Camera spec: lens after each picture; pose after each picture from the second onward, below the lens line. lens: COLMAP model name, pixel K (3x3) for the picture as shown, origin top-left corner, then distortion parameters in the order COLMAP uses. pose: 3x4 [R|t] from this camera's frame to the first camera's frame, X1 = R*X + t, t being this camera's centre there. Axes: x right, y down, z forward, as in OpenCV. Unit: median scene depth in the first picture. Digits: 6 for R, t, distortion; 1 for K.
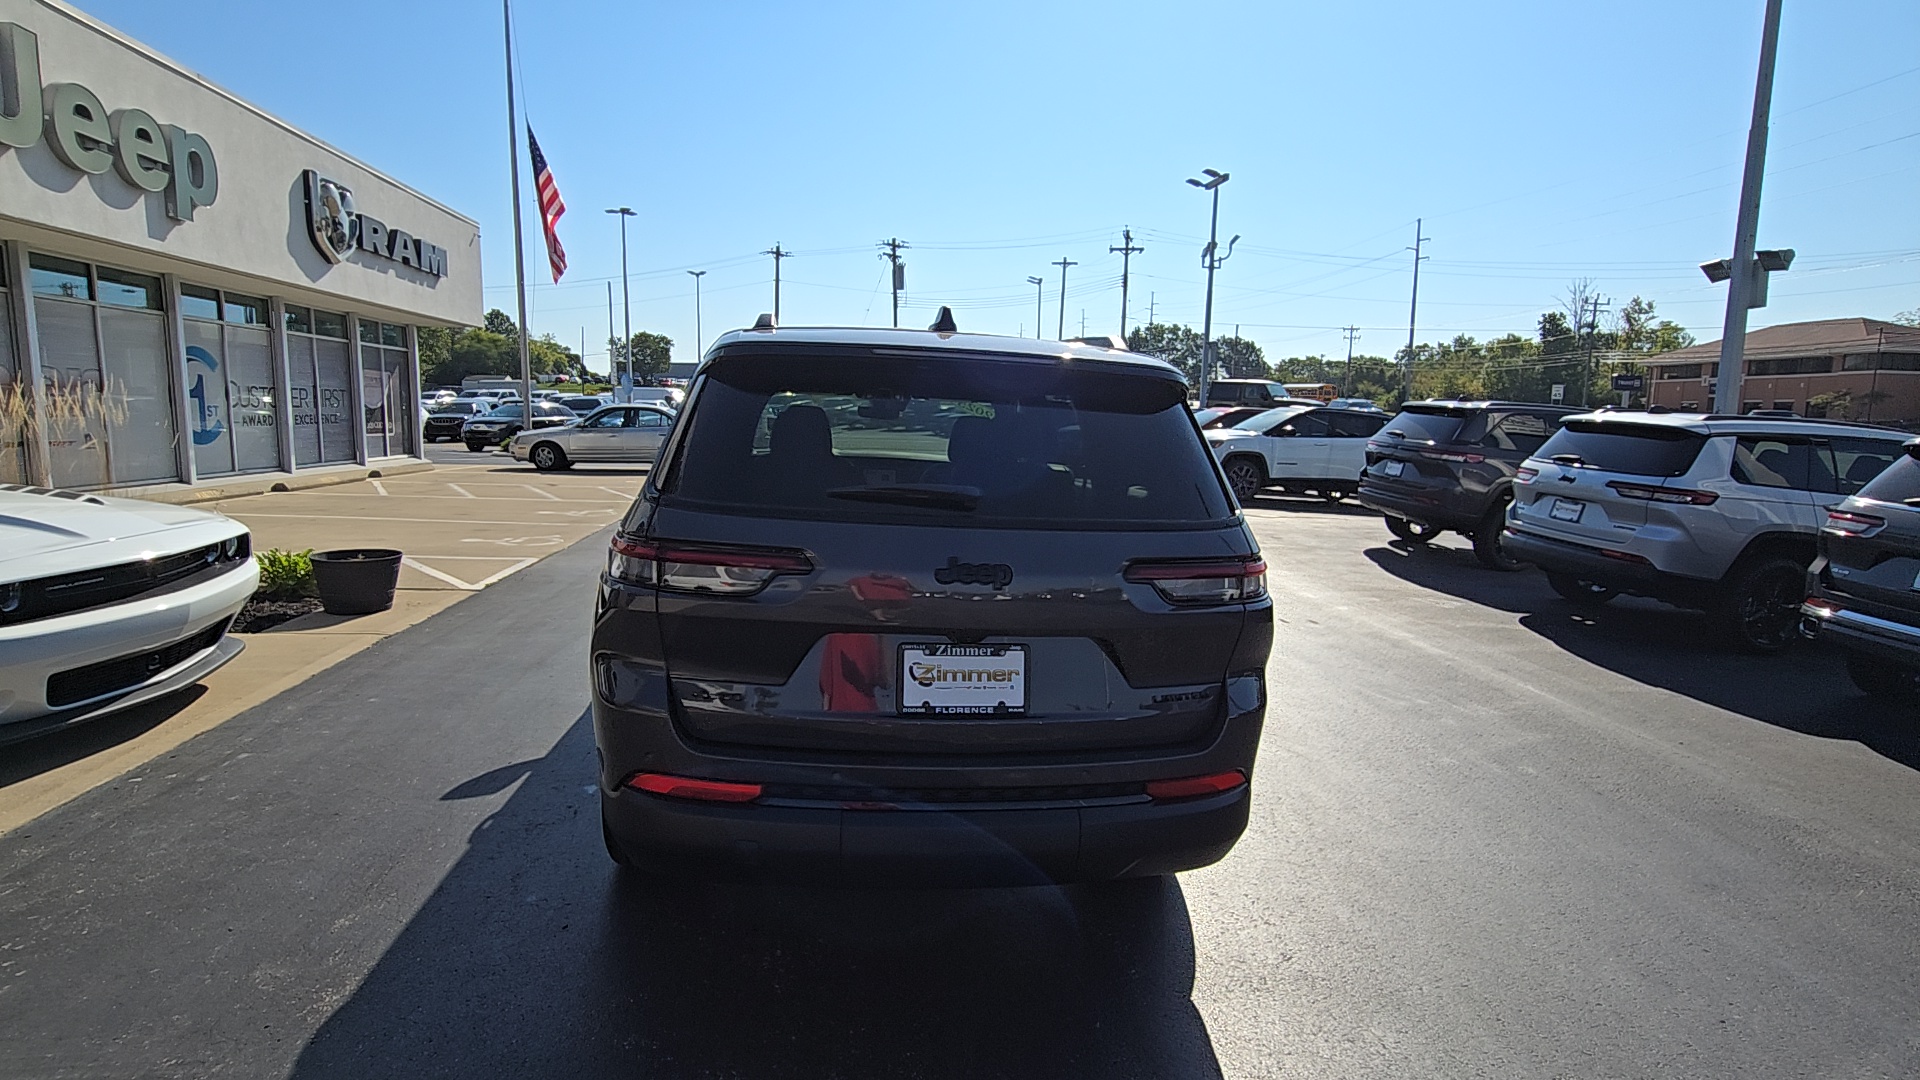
lens RADIAL K [[971.1, 0, 949.4], [0, 971.1, 547.2], [0, 0, 1]] dist [0.002771, -0.001856]
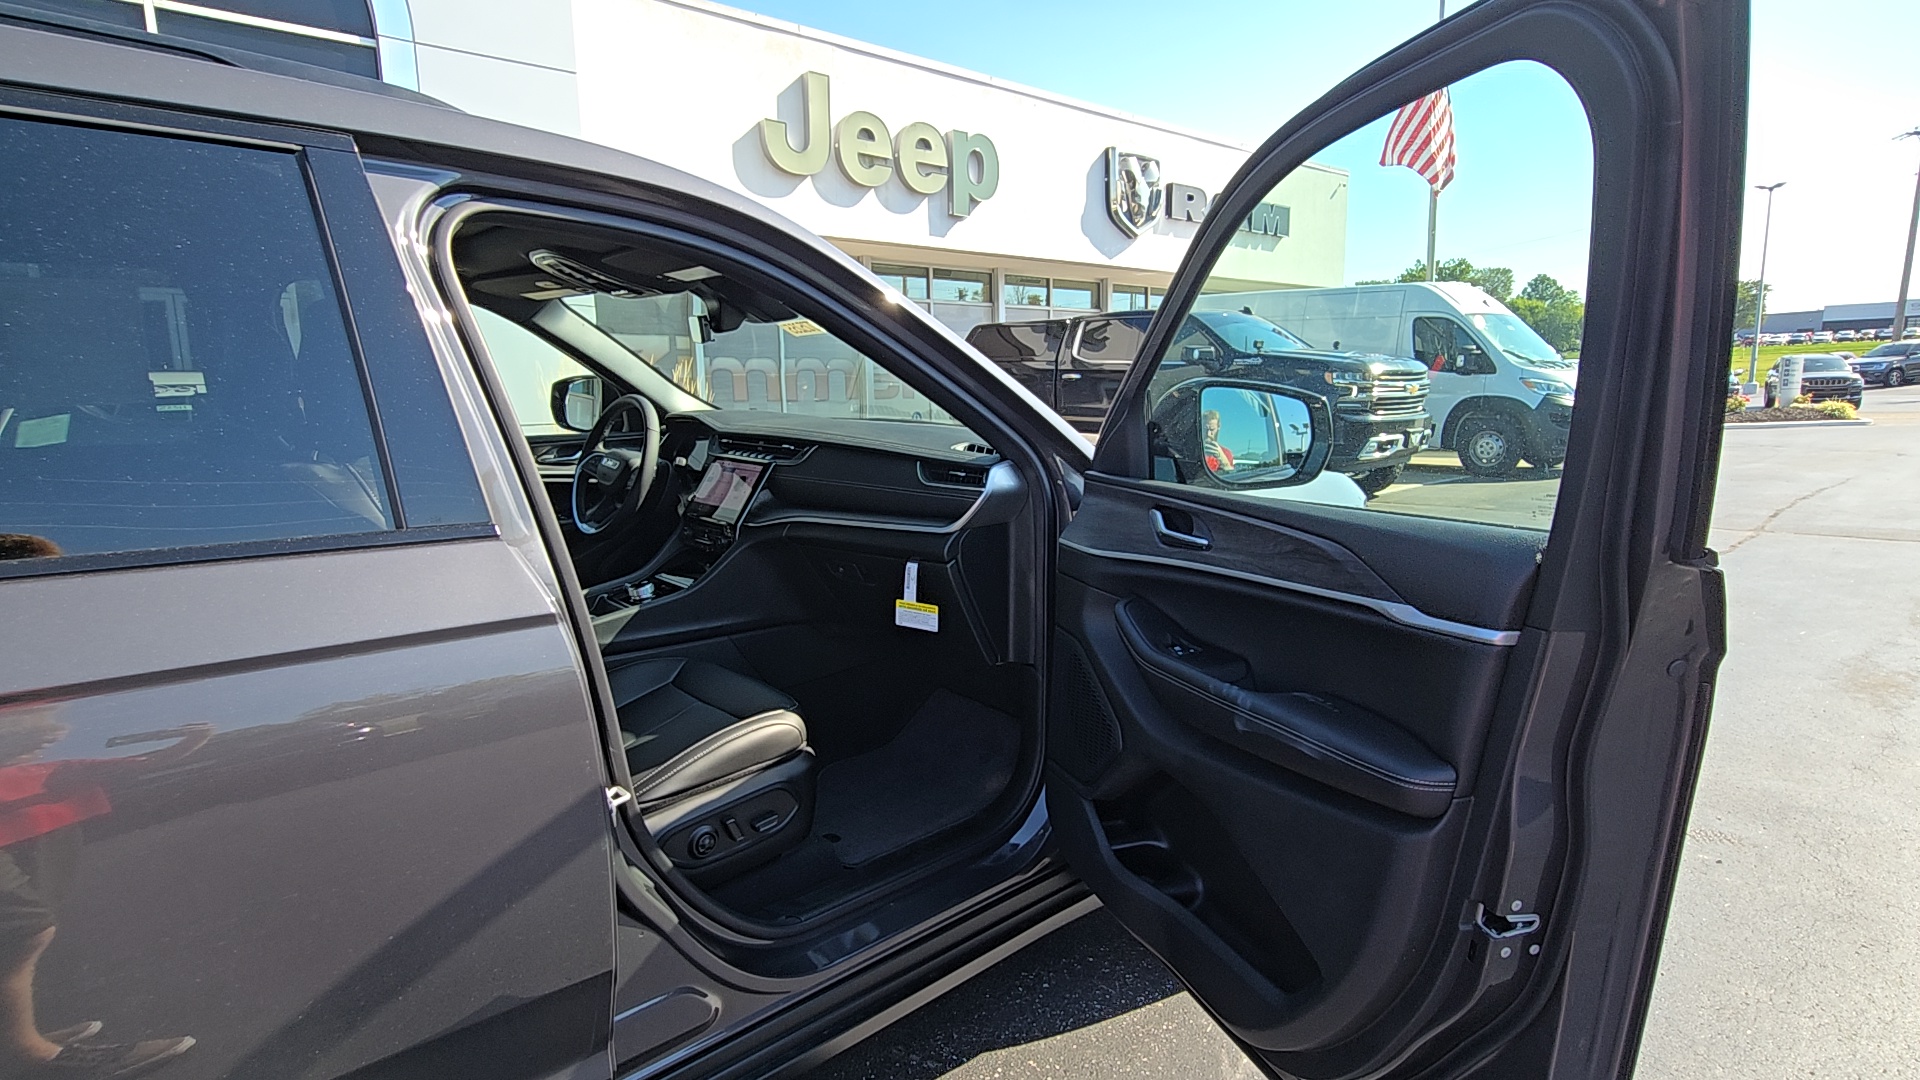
lens RADIAL K [[971.1, 0, 950.2], [0, 971.1, 541.9], [0, 0, 1]] dist [0.002771, -0.001856]
pose [[0.556661, 0.099289, -0.824785, 0.116189], [-0.083707, 0.994483, 0.063223, -0.028035], [0.826512, 0.033846, 0.561901, 0.291379]]
